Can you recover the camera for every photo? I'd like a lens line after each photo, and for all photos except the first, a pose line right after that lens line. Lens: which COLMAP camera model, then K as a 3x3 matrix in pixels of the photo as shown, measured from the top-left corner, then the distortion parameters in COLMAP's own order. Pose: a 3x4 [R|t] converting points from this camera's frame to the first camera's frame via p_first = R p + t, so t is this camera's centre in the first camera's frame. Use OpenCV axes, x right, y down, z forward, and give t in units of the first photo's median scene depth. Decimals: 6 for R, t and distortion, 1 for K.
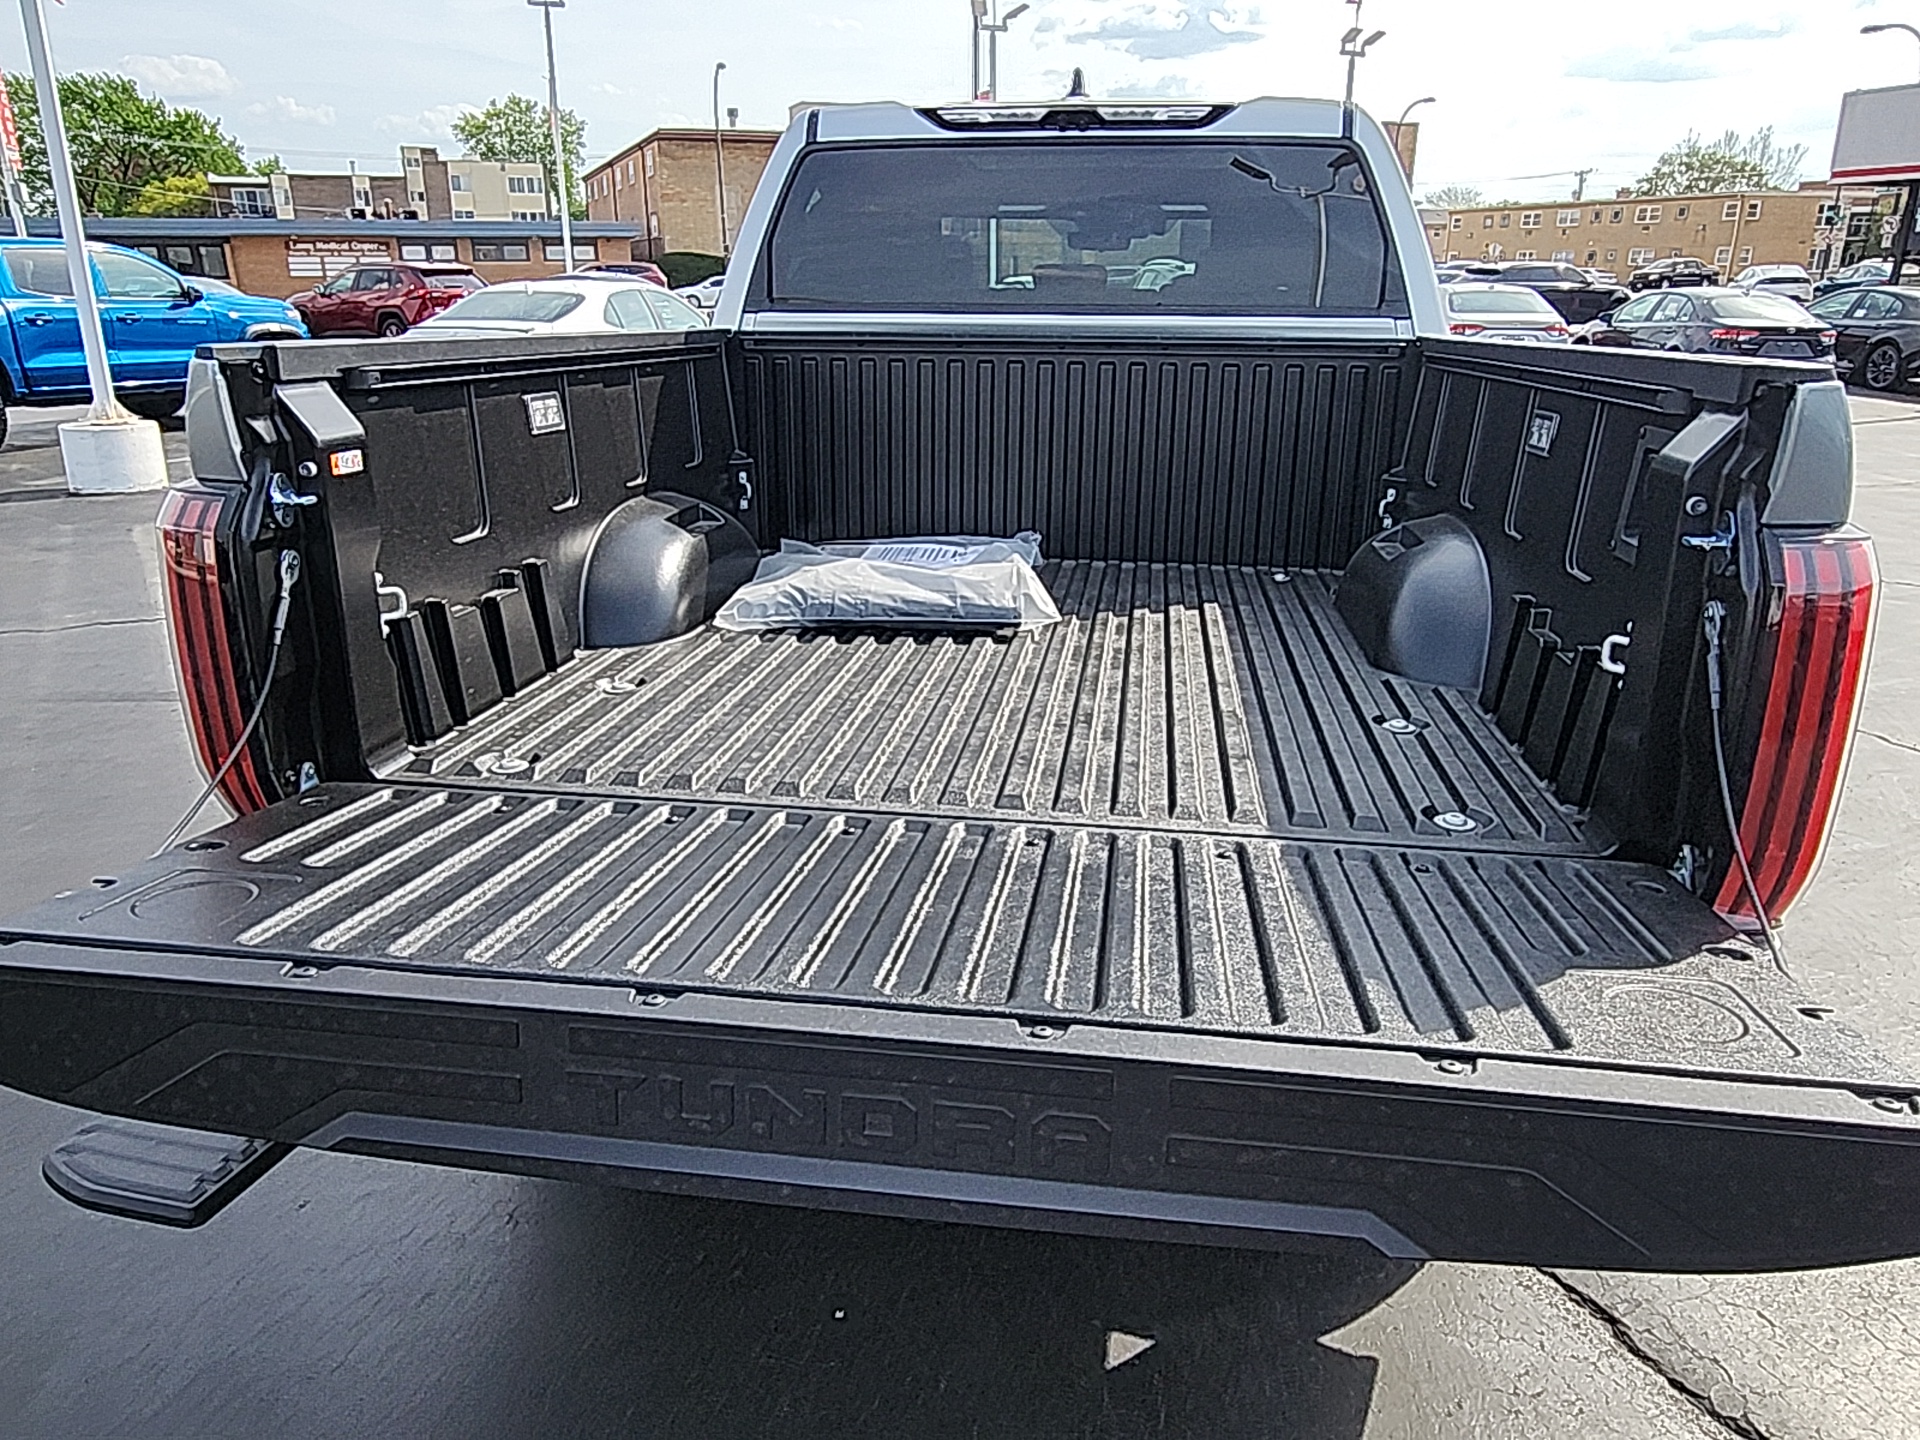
lens RADIAL K [[1306.1, 0, 954.4], [0, 1306.1, 707.7], [0, 0, 1]] dist [-0.002402, 0.004196]
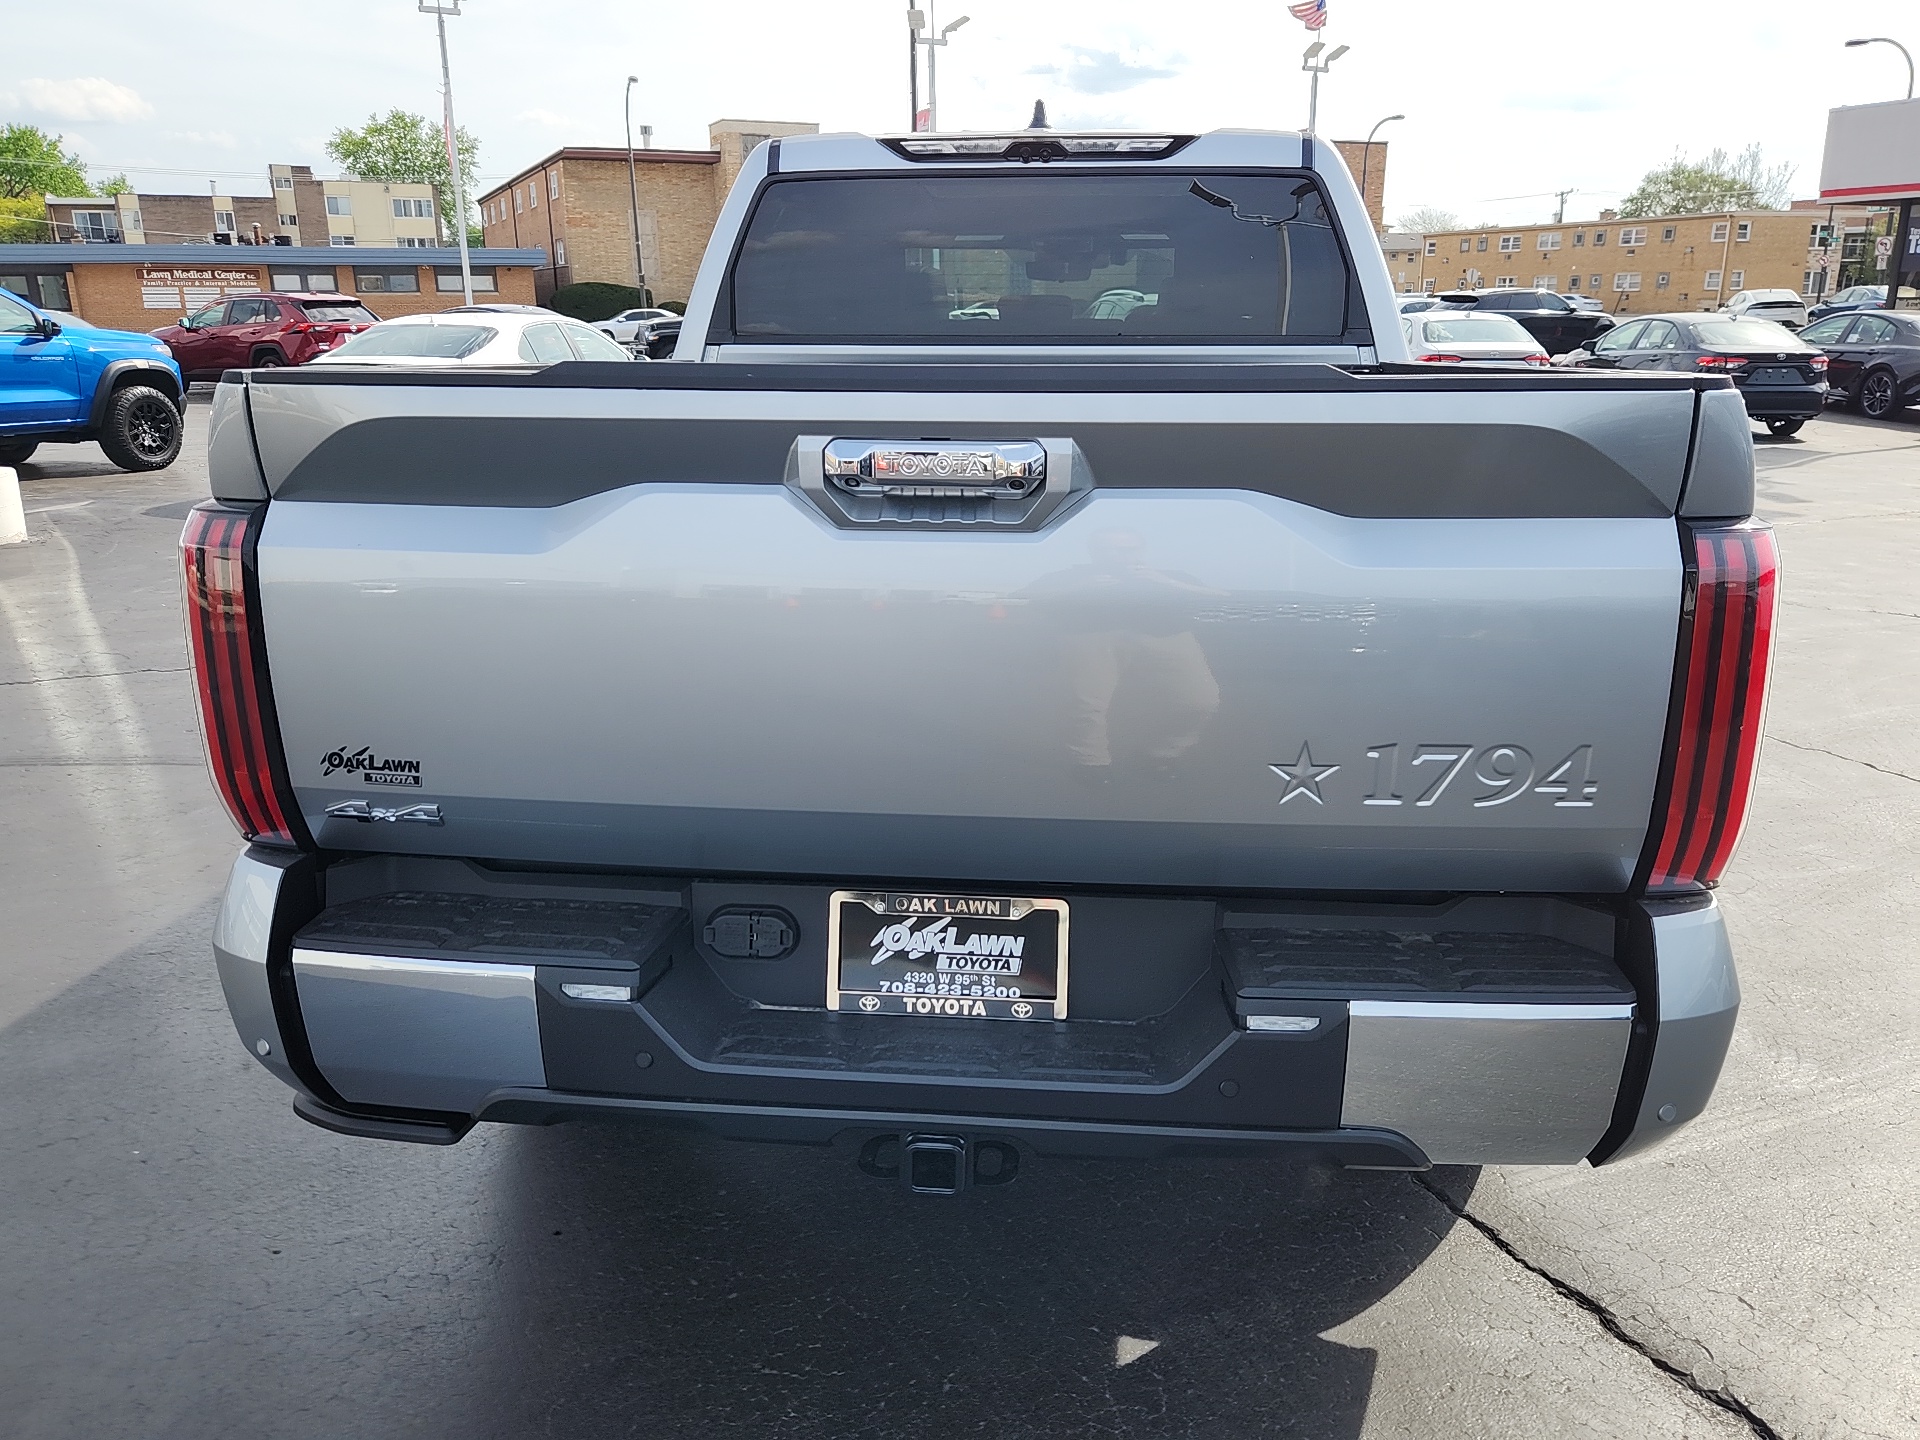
lens RADIAL K [[1442.2, 0, 974.7], [0, 1442.2, 718.3], [0, 0, 1]] dist [0.049522, -0.039851]
pose [[0.998473, -0.019621, 0.051643, -0.002943], [0.021838, 0.998849, -0.042707, 0.004161], [-0.050745, 0.043770, 0.997752, -0.012060]]
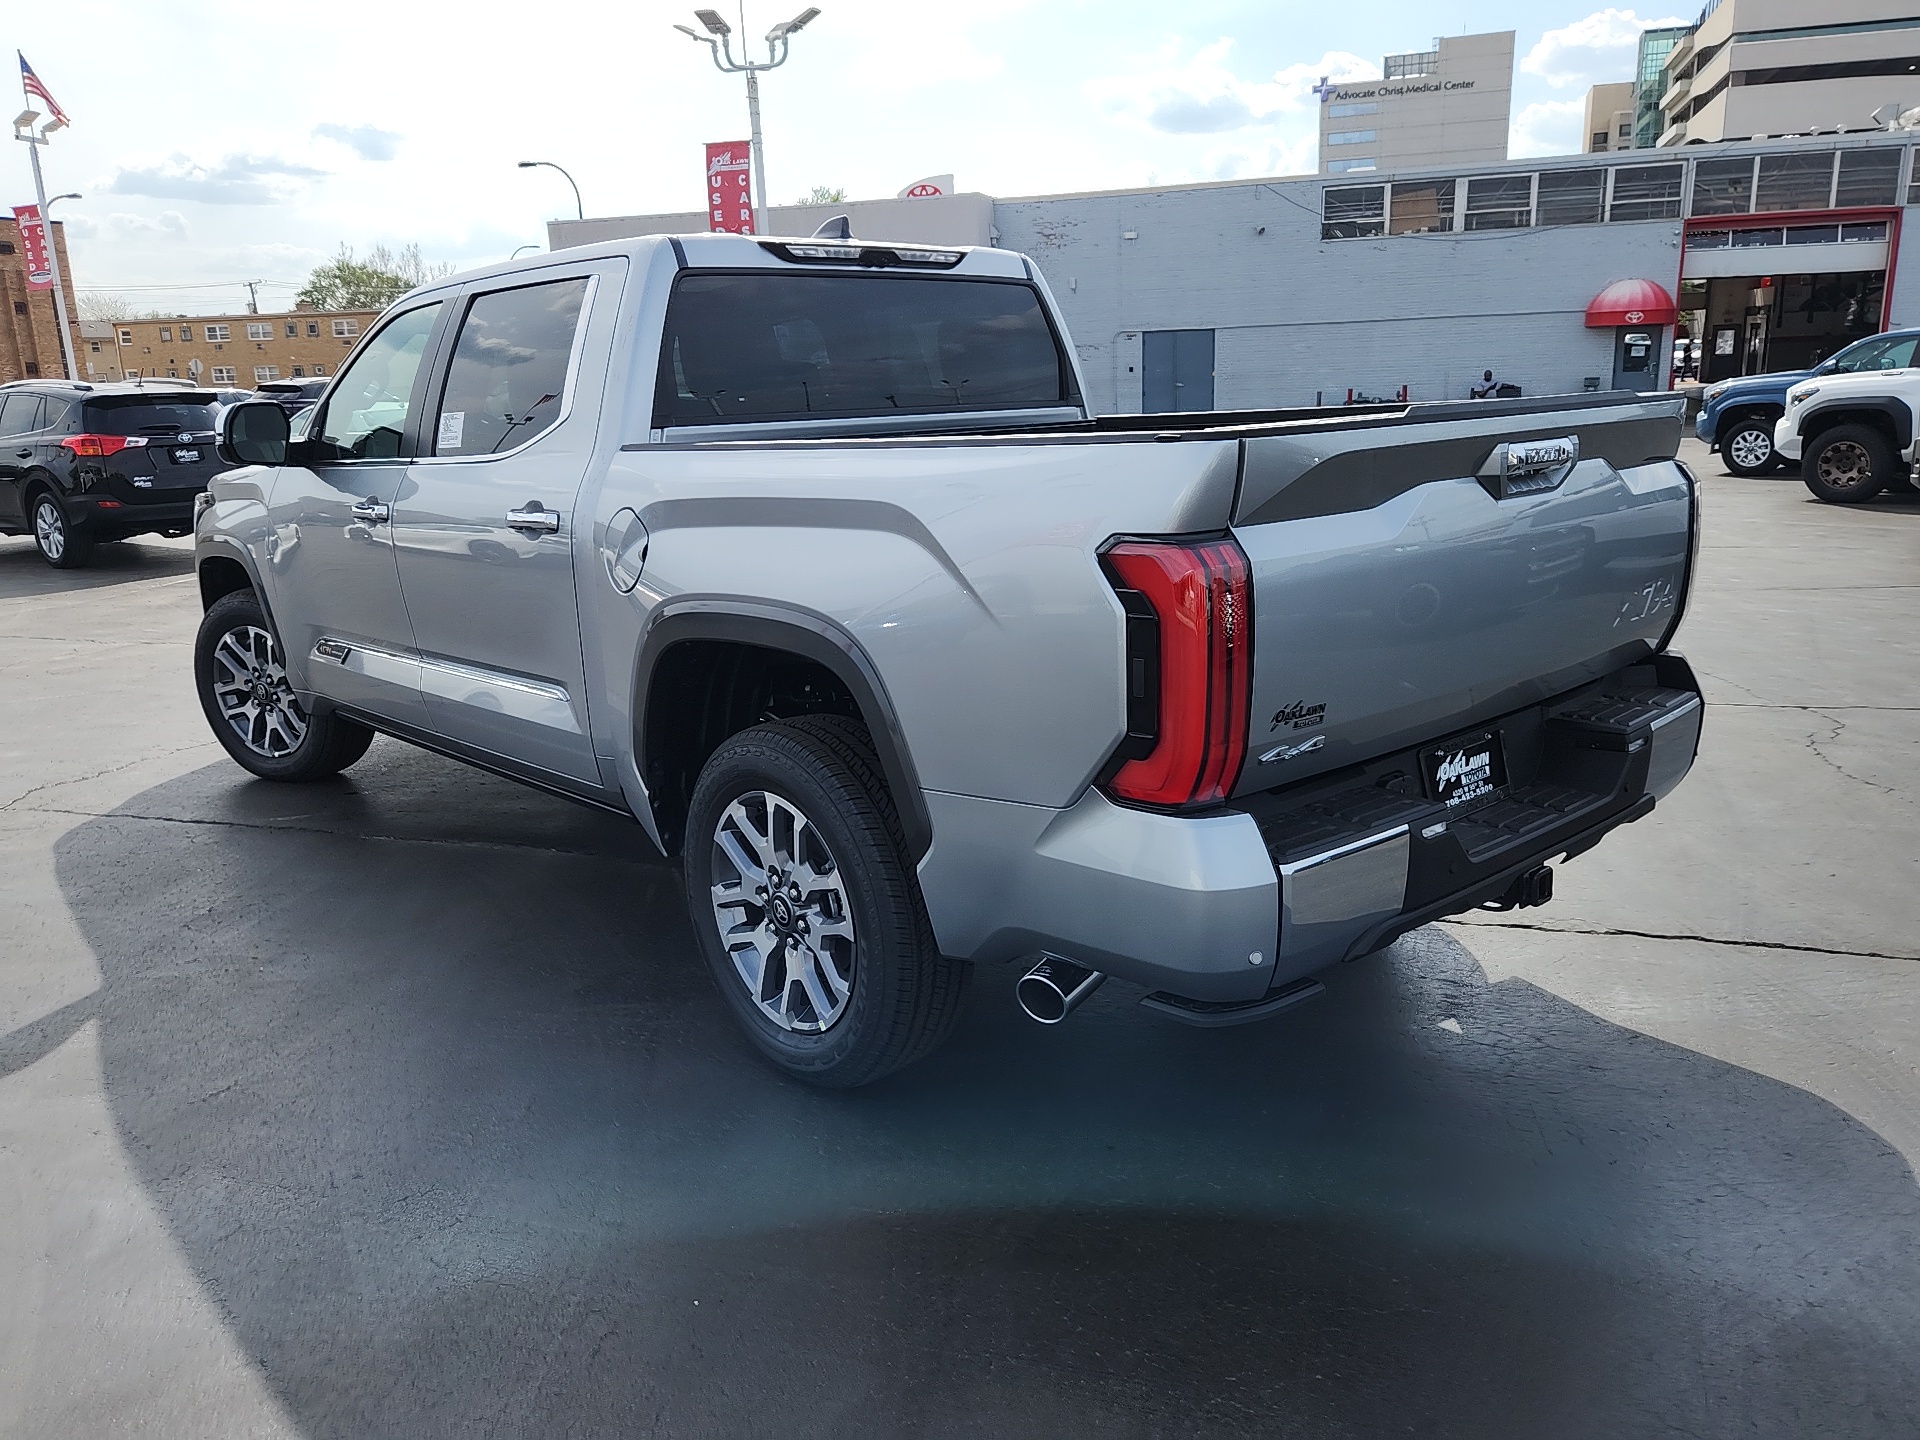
lens RADIAL K [[1442.2, 0, 971.9], [0, 1442.2, 727.6], [0, 0, 1]] dist [0.049522, -0.039851]
pose [[0.623008, -0.205032, 0.754866, -0.125967], [0.274679, 0.960924, 0.034302, -0.006635], [-0.732402, 0.185976, 0.654981, 0.016681]]
